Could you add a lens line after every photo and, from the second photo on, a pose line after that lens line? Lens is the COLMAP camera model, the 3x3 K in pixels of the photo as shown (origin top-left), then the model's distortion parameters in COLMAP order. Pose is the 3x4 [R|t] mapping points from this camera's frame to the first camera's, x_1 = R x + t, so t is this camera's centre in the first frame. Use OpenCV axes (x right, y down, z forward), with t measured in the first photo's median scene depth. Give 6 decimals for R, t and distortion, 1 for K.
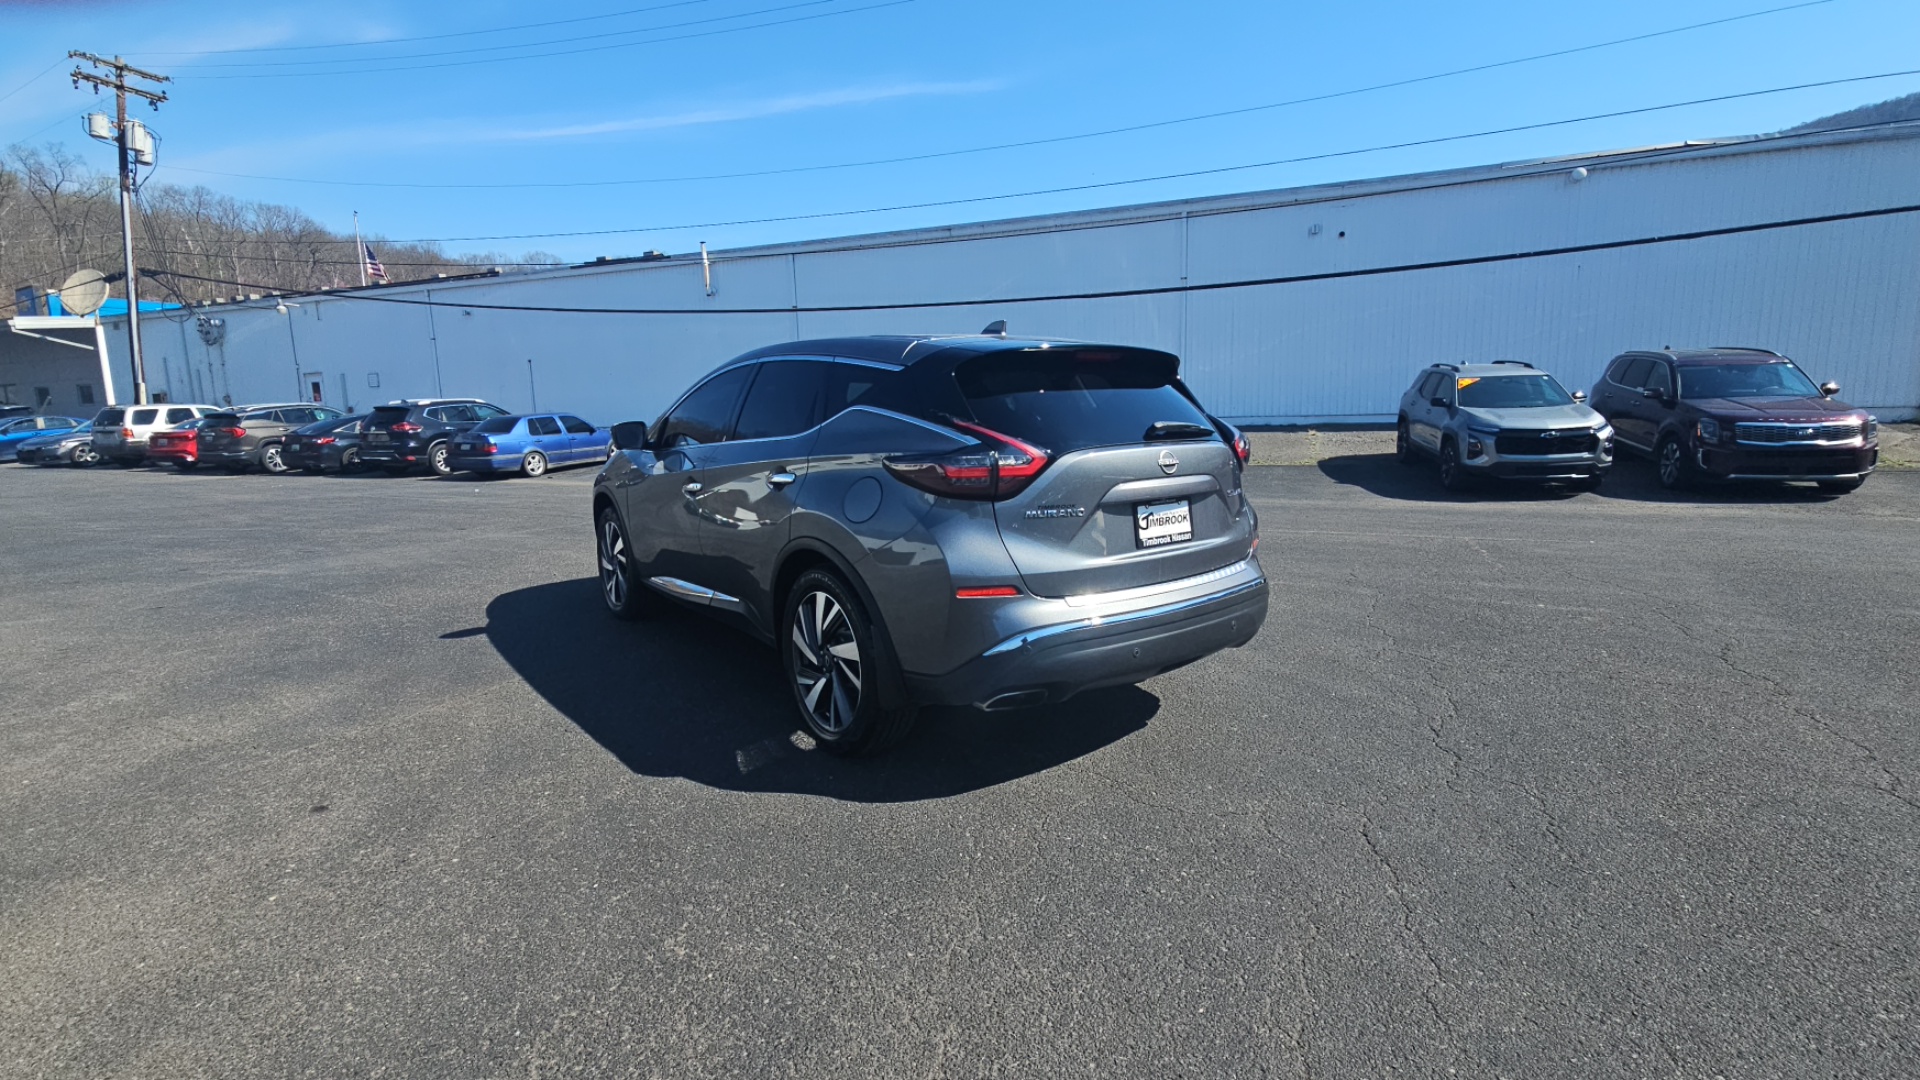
lens RADIAL K [[863.7, 0, 960.9], [0, 863.7, 527.7], [0, 0, 1]] dist [0.009484, -0.006409]
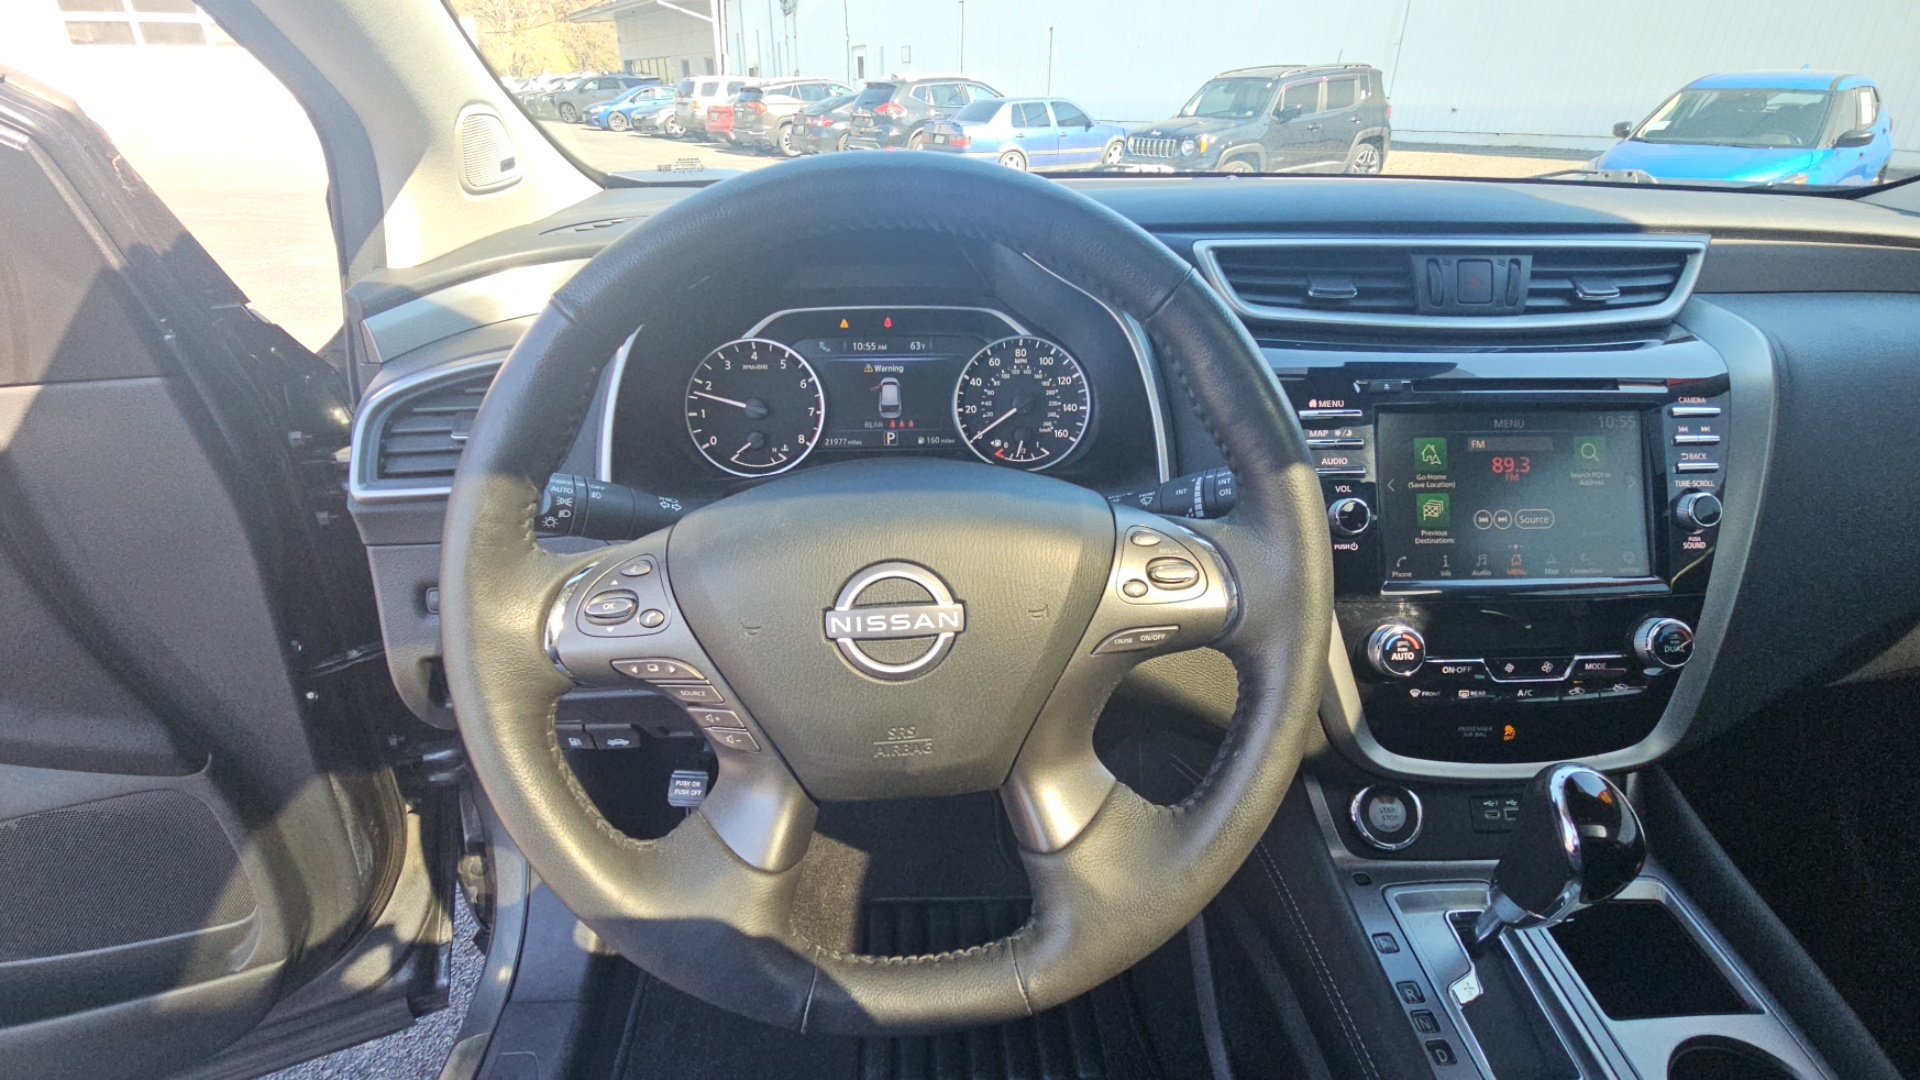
lens RADIAL K [[863.7, 0, 956.2], [0, 863.7, 534.4], [0, 0, 1]] dist [0.009484, -0.006409]
pose [[0.829151, 0.278261, -0.484850, -0.049685], [-0.108714, 0.931017, 0.348408, -0.027716], [0.548352, -0.236173, 0.802205, 0.228342]]
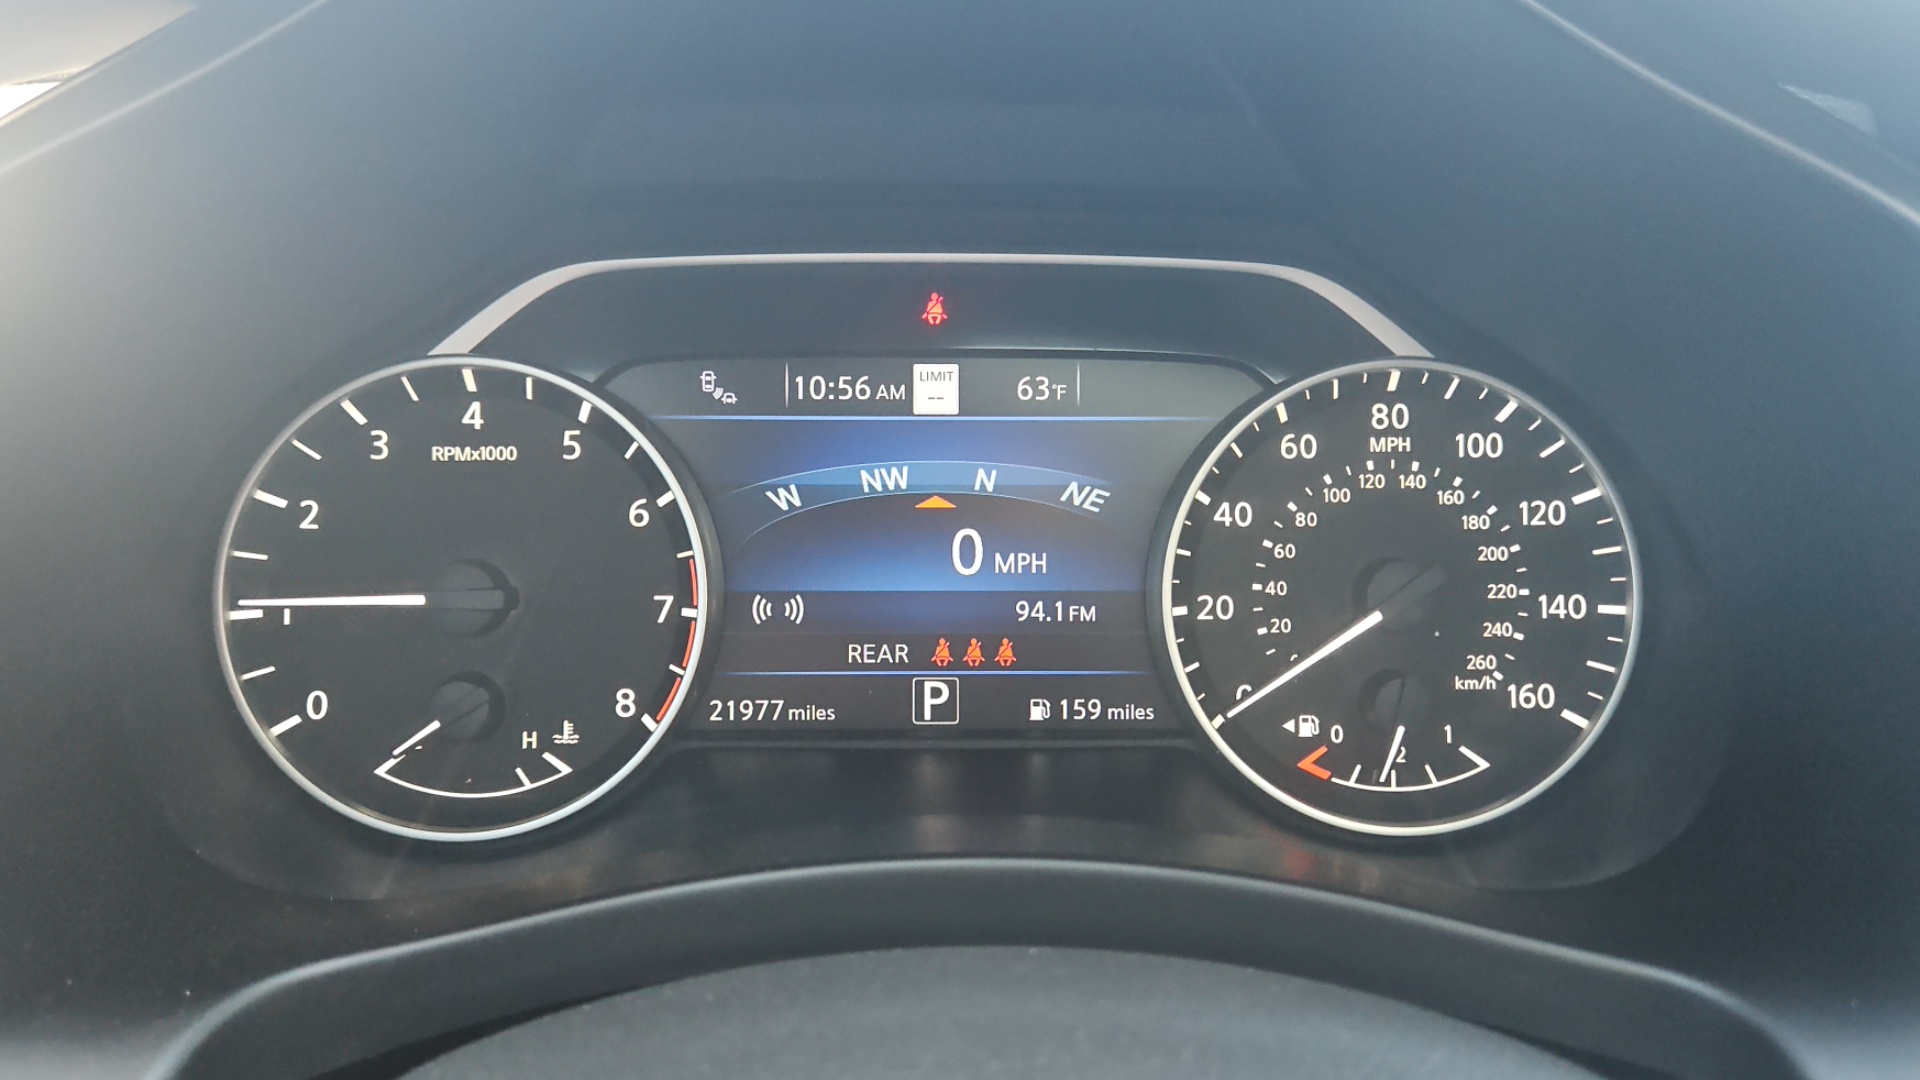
lens RADIAL K [[1453.7, 0, 943.2], [0, 1453.7, 544.6], [0, 0, 1]] dist [0.033992, -0.036160]
pose [[0.814421, 0.243923, -0.526517, -0.060486], [-0.118357, 0.958112, 0.260795, -0.025273], [0.568076, -0.150080, 0.809176, 0.241394]]
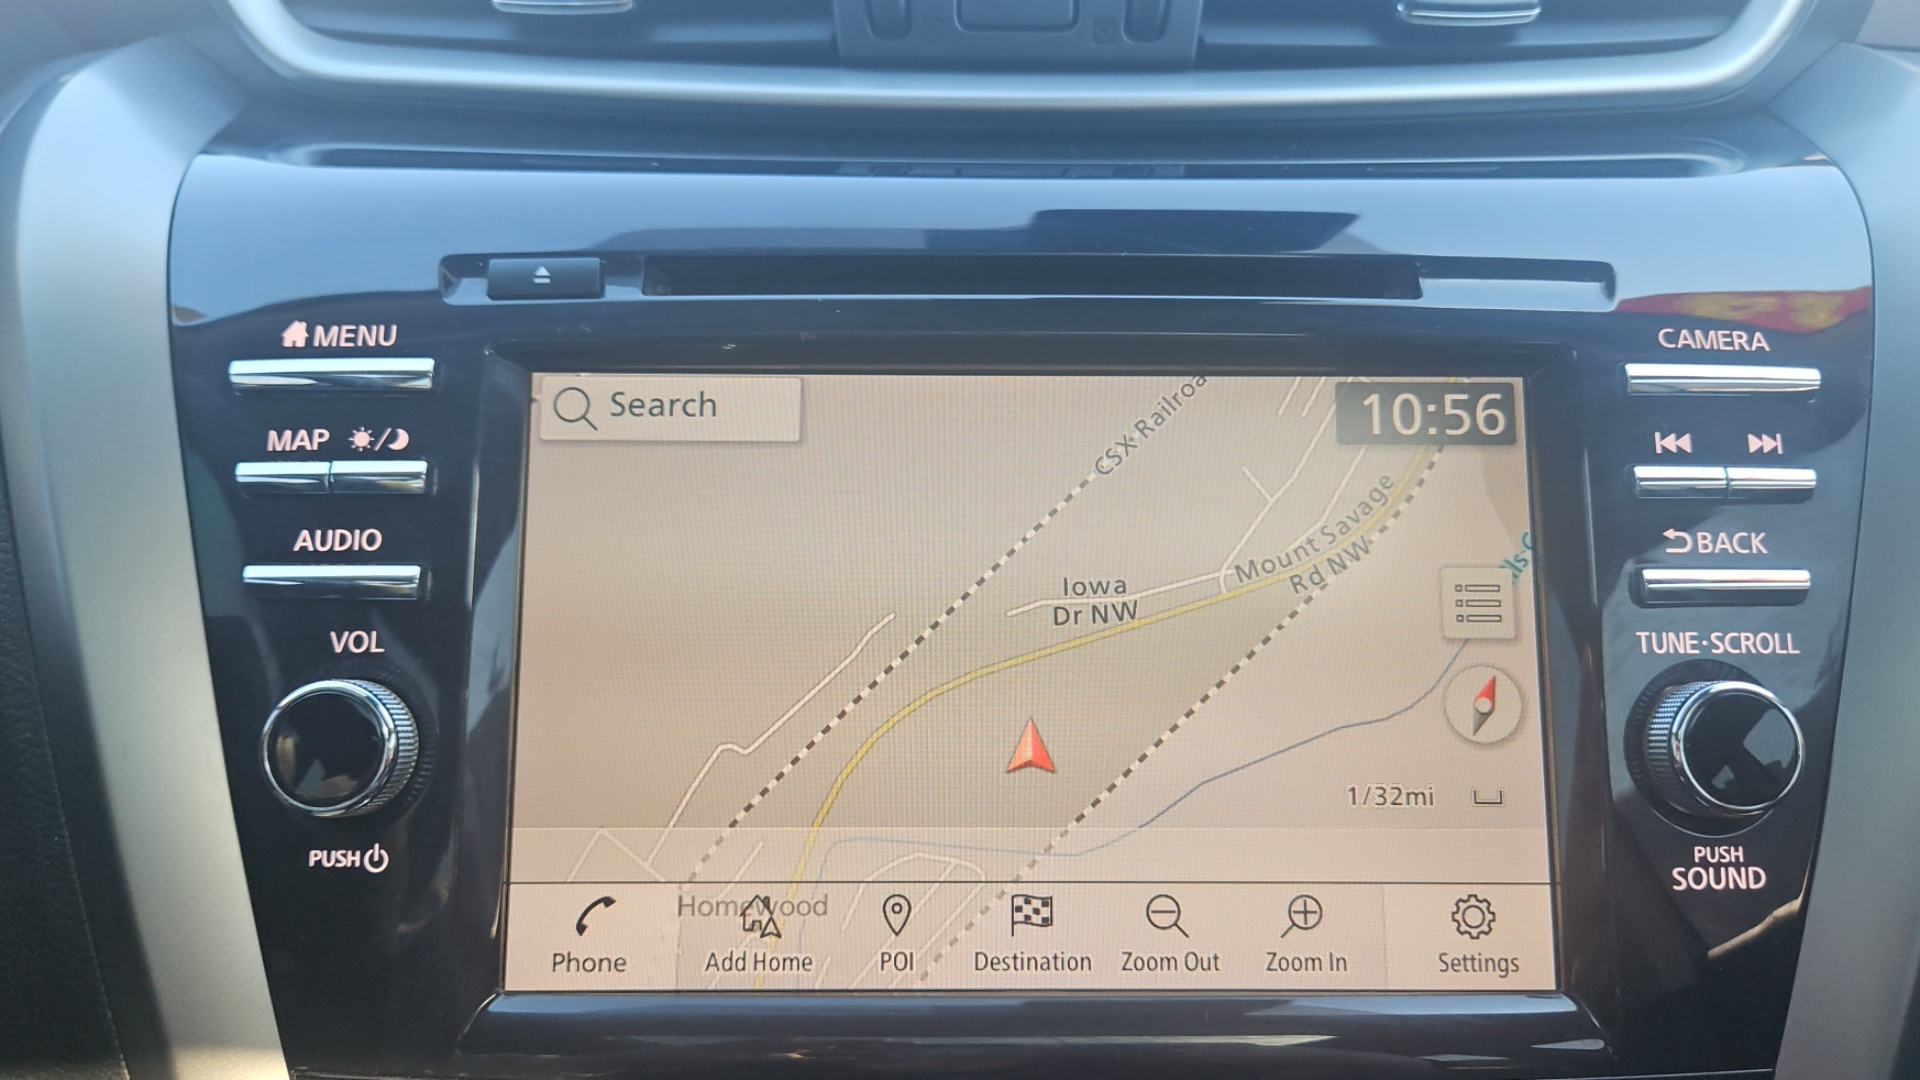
lens RADIAL K [[1453.7, 0, 963.0], [0, 1453.7, 556.8], [0, 0, 1]] dist [0.033992, -0.036160]
pose [[0.801238, 0.246749, -0.545099, -0.042977], [-0.109217, 0.956016, 0.272221, -0.025701], [0.588294, -0.158580, 0.792946, 0.248838]]
